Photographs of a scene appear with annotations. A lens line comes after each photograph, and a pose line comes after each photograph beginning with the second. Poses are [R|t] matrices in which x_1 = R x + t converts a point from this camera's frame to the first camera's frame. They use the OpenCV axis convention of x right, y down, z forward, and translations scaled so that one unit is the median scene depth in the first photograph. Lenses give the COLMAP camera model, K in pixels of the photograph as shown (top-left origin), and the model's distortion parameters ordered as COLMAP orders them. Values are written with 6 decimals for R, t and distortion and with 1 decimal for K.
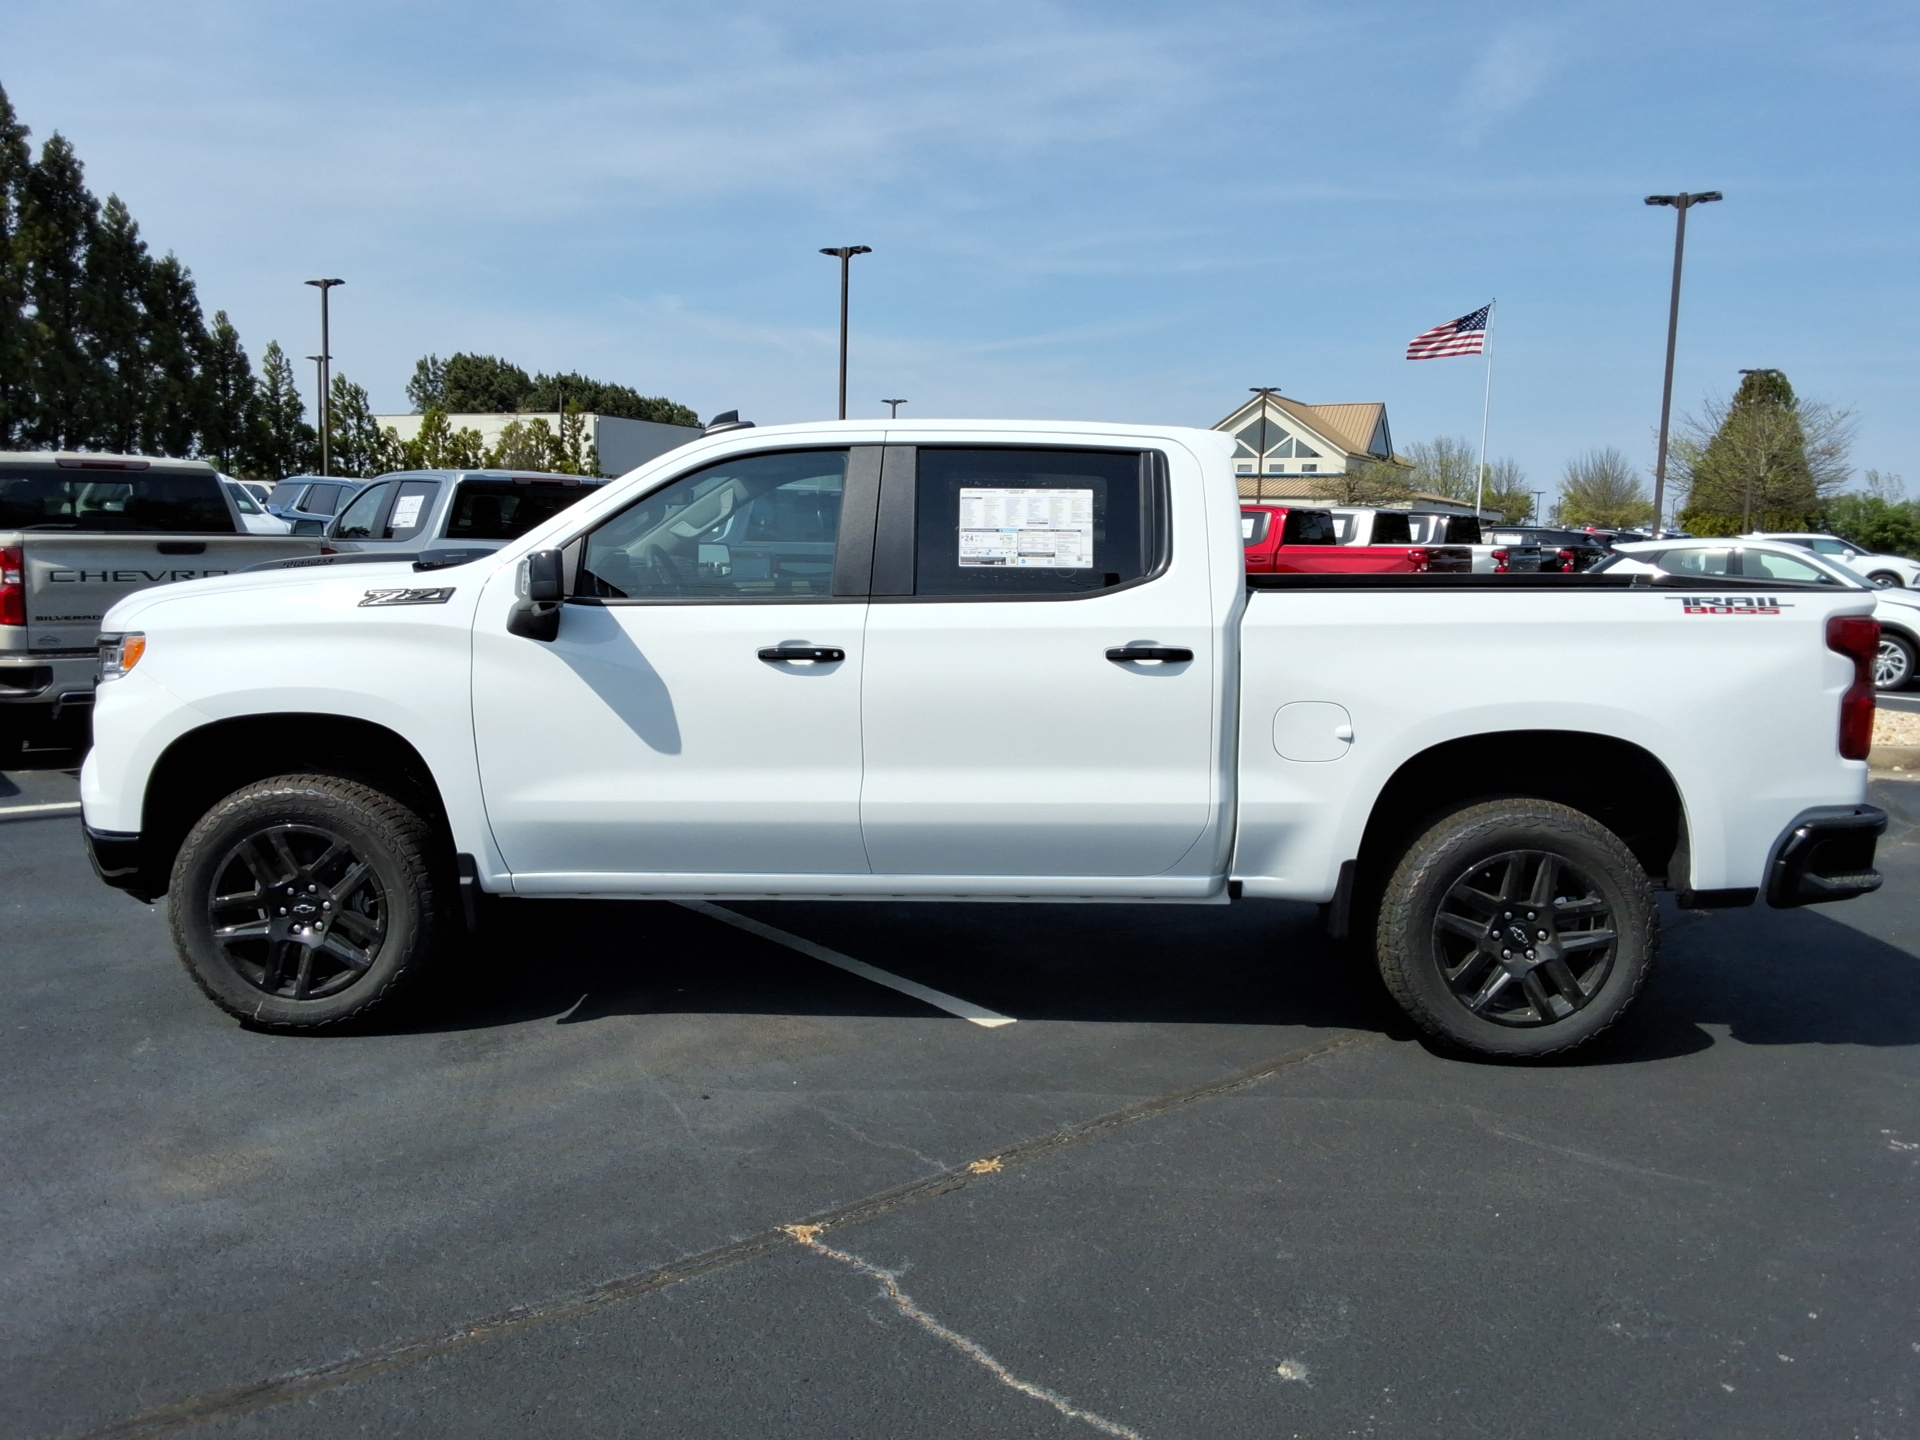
lens RADIAL K [[1543.6, 0, 976.4], [0, 1543.6, 705.1], [0, 0, 1]] dist [0.104633, -0.153322]
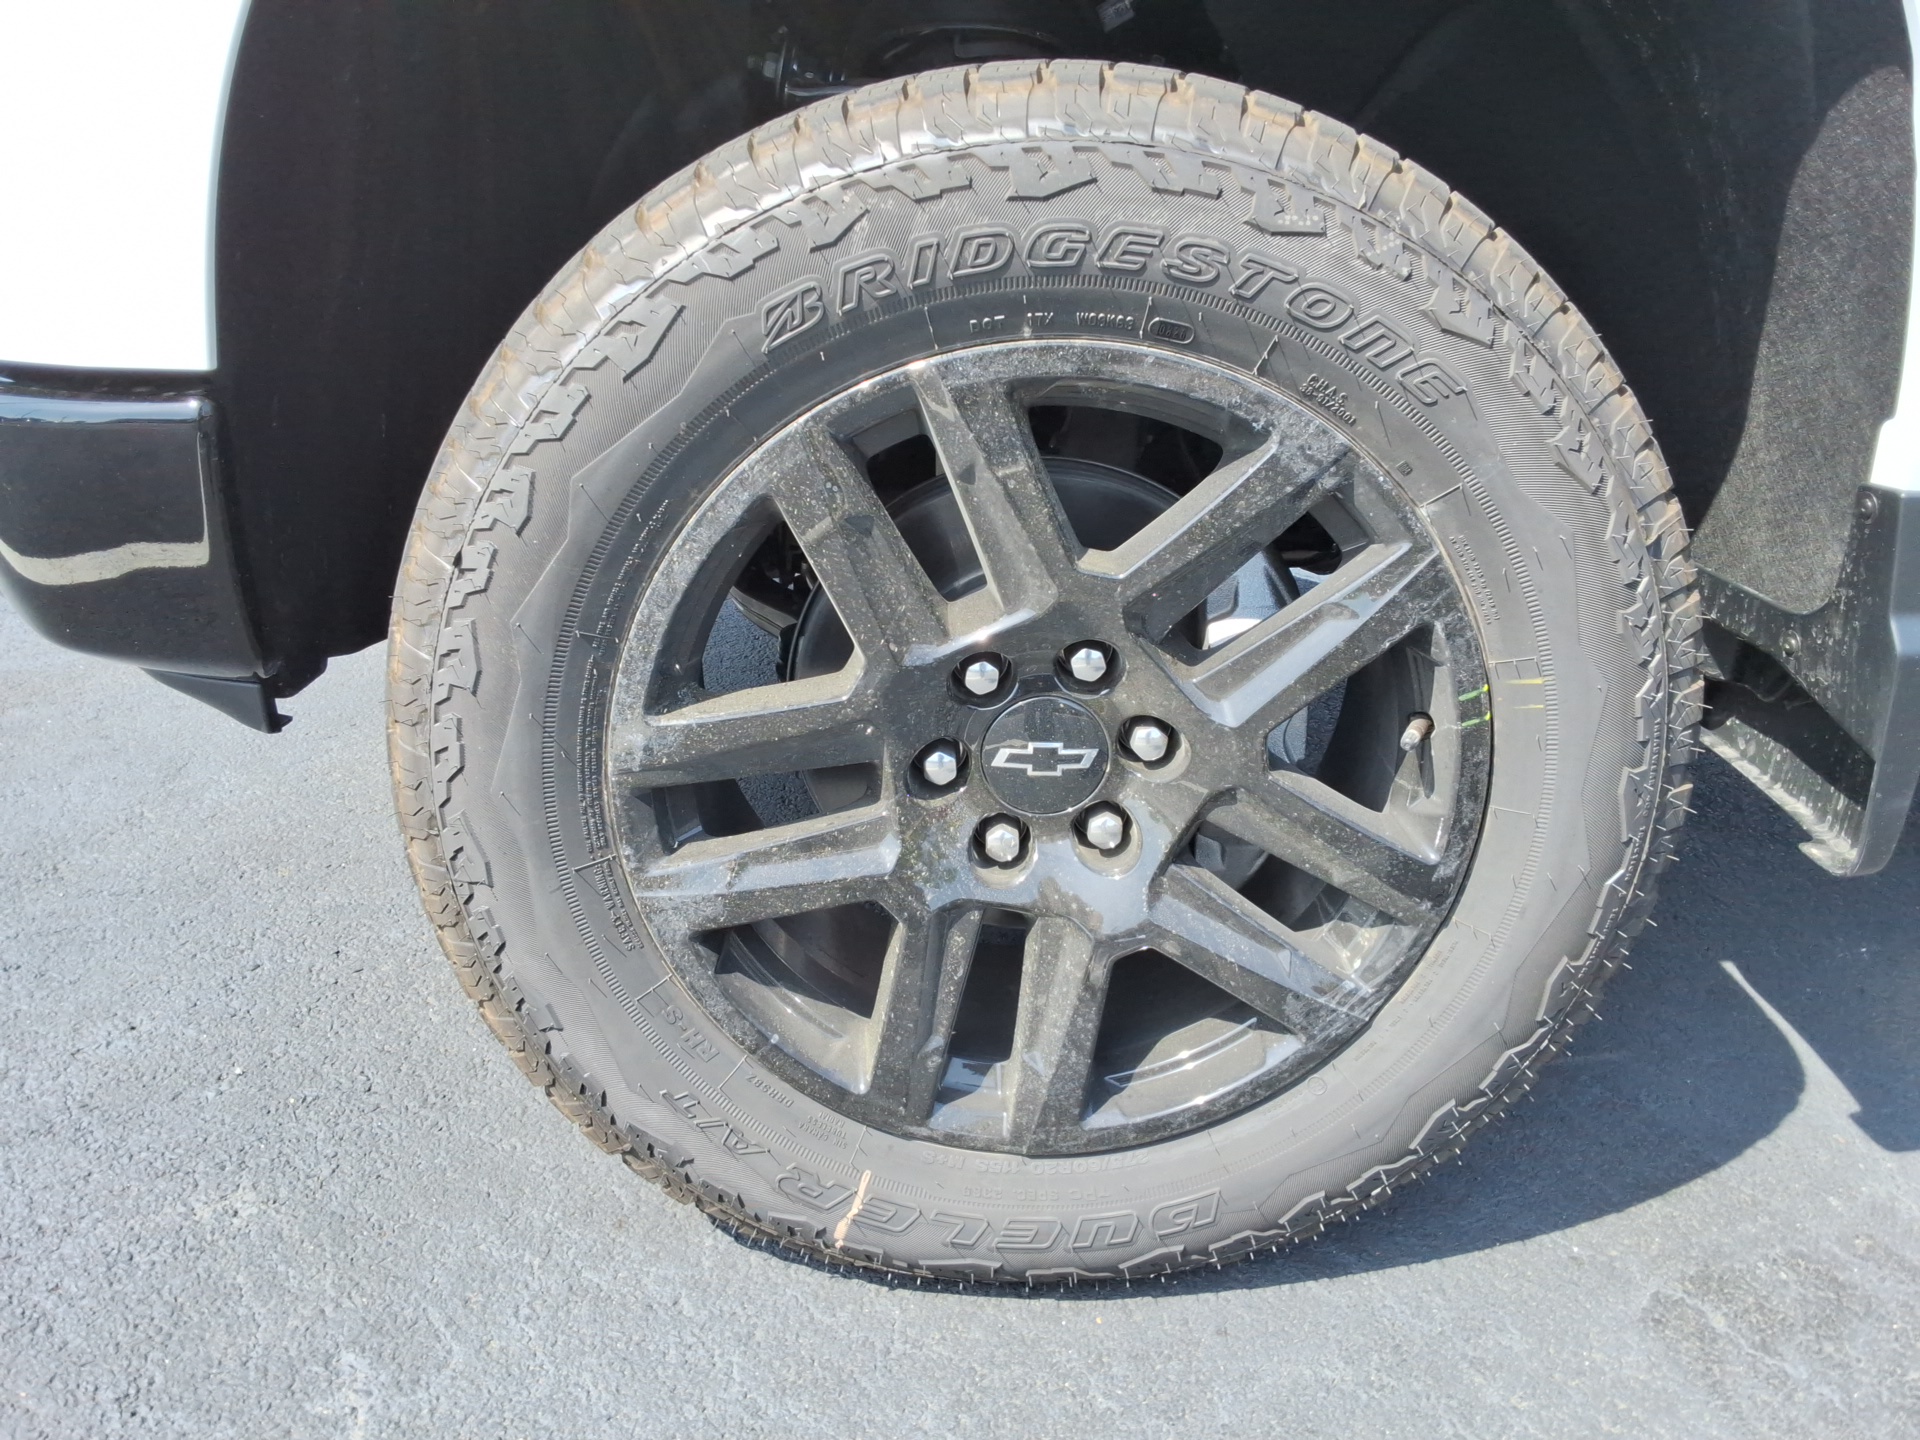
lens RADIAL K [[1543.6, 0, 959.9], [0, 1543.6, 707.8], [0, 0, 1]] dist [0.104633, -0.153322]
pose [[0.998303, -0.011650, 0.057062, -0.456062], [-0.002288, 0.971185, 0.238316, 0.074542], [-0.058194, -0.238042, 0.969510, 0.807529]]
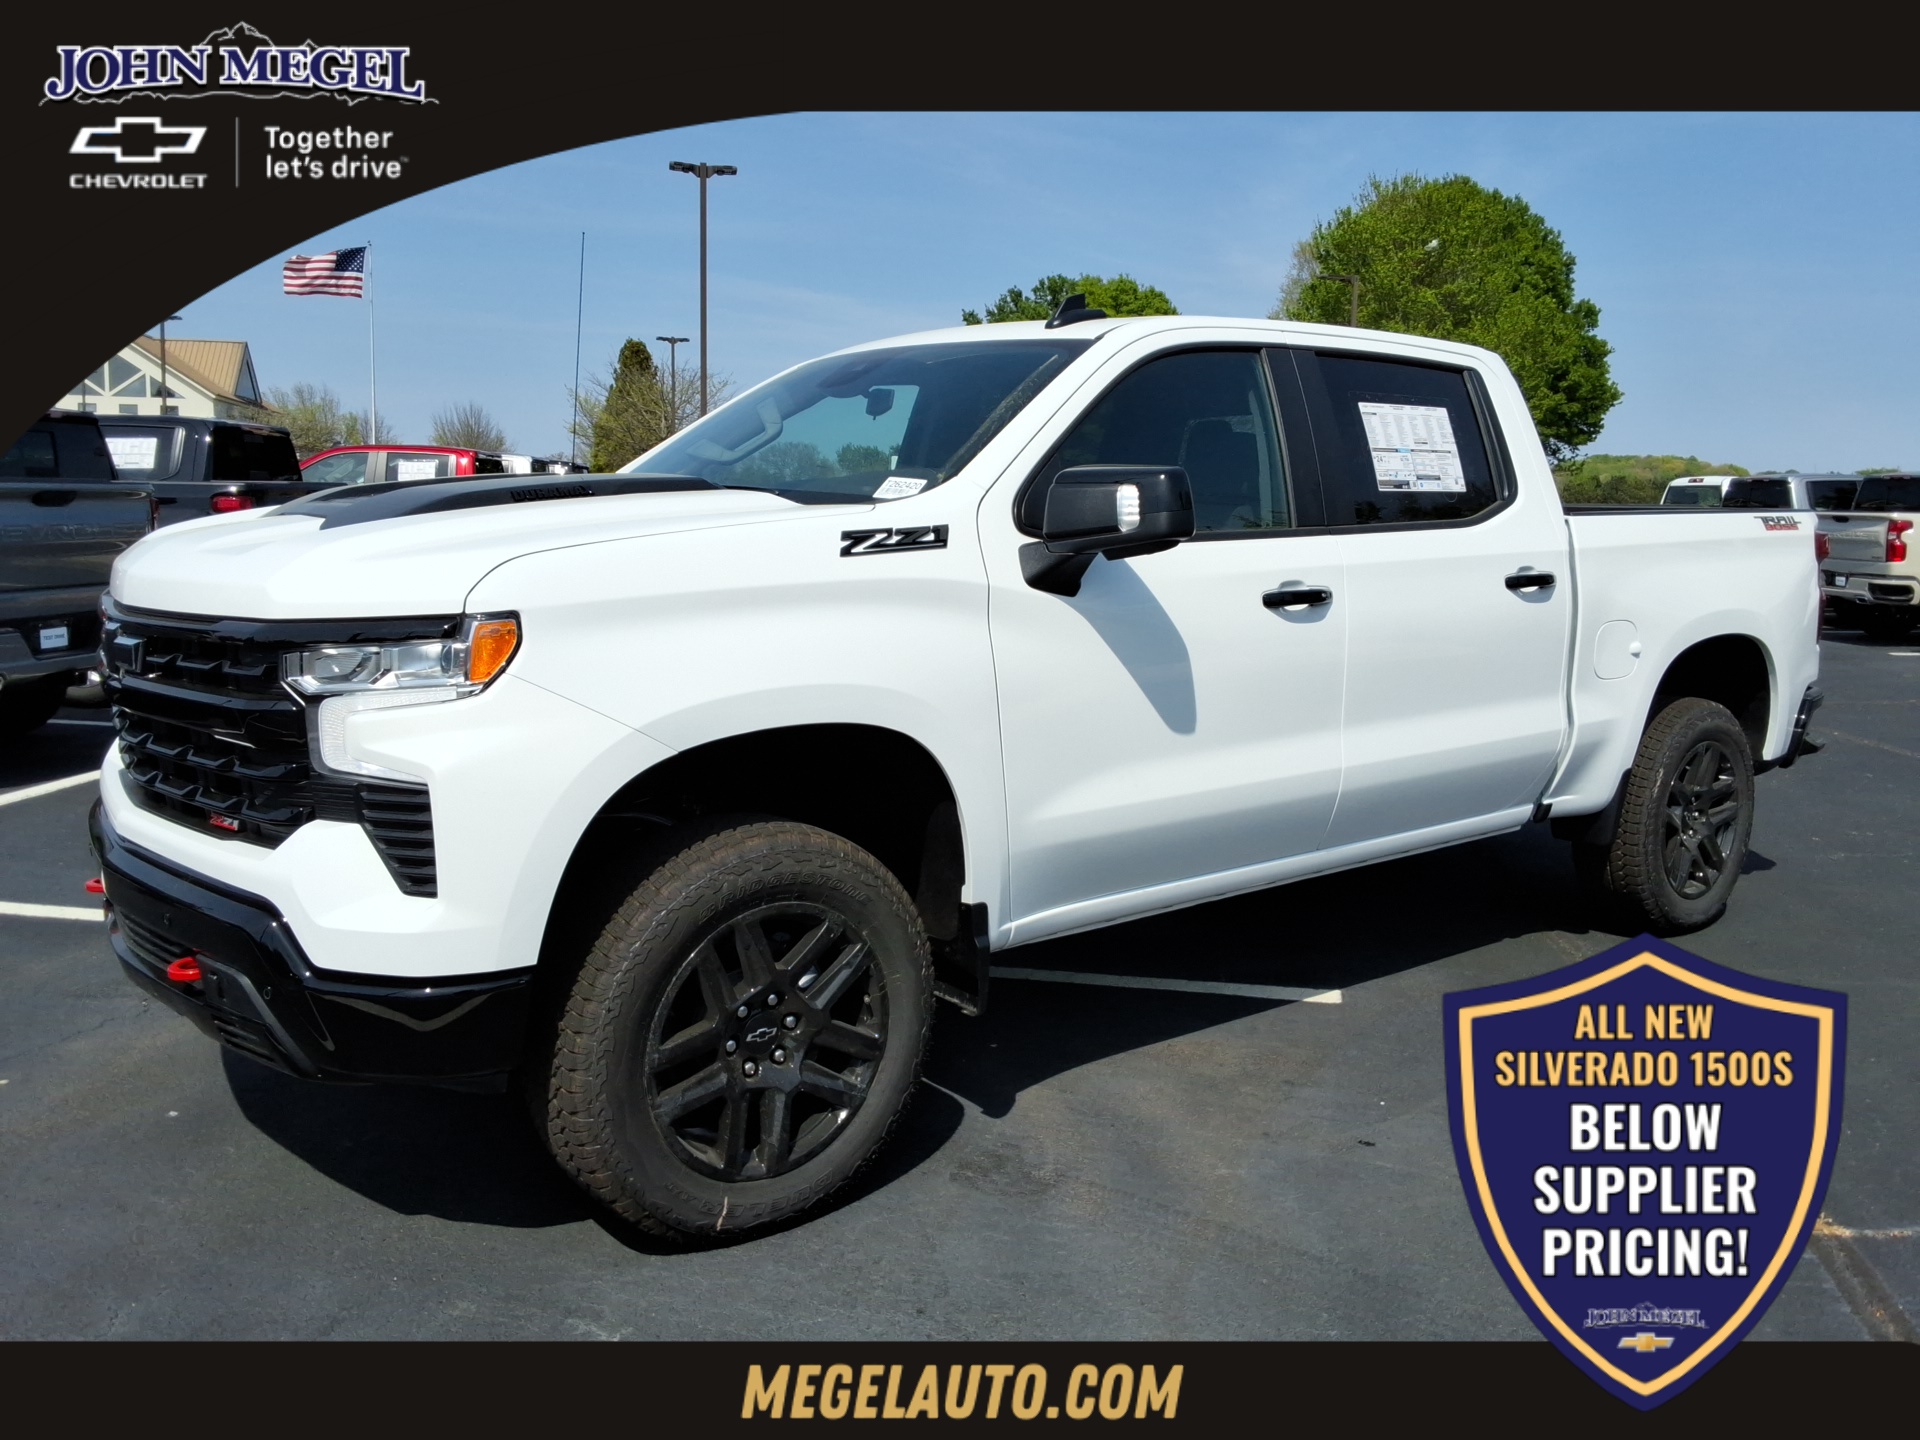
lens RADIAL K [[1543.6, 0, 964.3], [0, 1543.6, 706.5], [0, 0, 1]] dist [0.104633, -0.153322]
pose [[0.758909, -0.089095, 0.645073, -0.769174], [0.069899, 0.996018, 0.055333, -0.032175], [-0.647434, 0.003098, 0.762115, 0.469158]]
